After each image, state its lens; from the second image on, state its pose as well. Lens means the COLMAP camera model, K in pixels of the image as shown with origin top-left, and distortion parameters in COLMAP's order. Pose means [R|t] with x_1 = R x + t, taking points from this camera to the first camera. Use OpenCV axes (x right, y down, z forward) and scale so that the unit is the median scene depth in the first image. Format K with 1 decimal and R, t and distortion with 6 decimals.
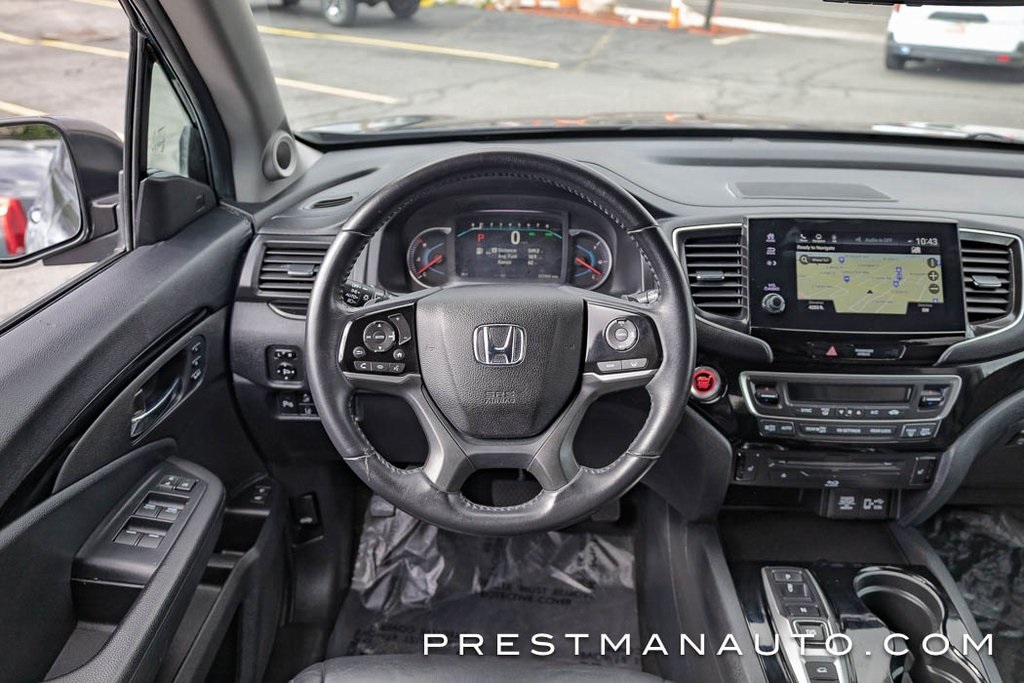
lens RADIAL K [[819.3, 0, 521.6], [0, 819.3, 341.5], [0, 0, 1]] dist [-0.004358, 0.007686]
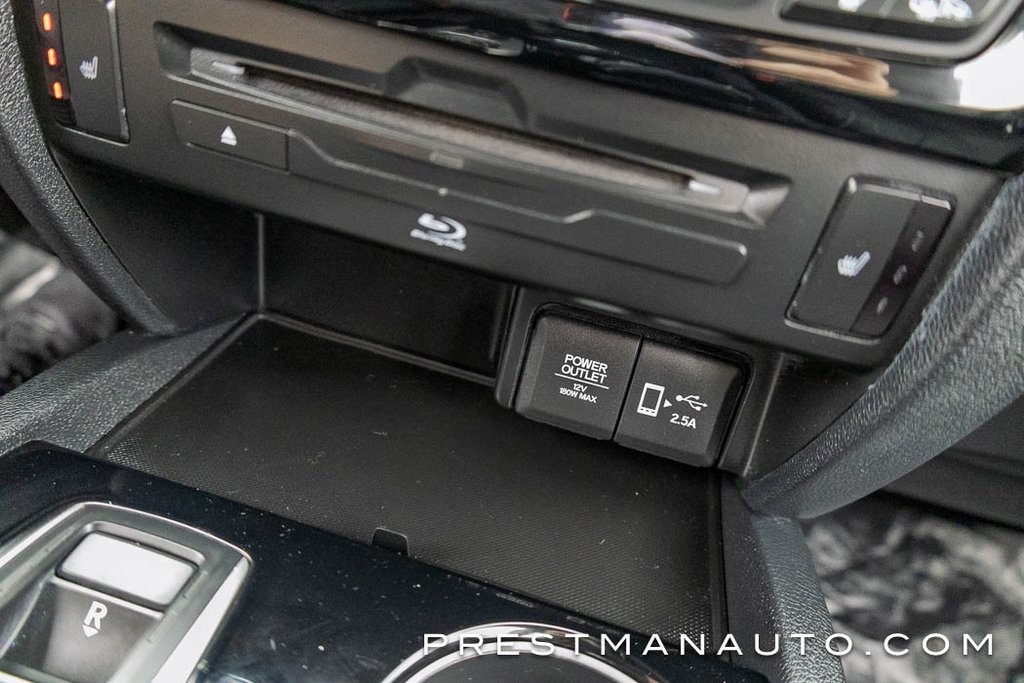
lens RADIAL K [[671.1, 0, 511.8], [0, 671.1, 342.7], [0, 0, 1]] dist [0.020478, -0.011632]
pose [[0.963353, 0.248591, -0.100767, 0.432129], [-0.239455, 0.966289, 0.094583, 0.184100], [0.120883, -0.066987, 0.990404, 0.833097]]
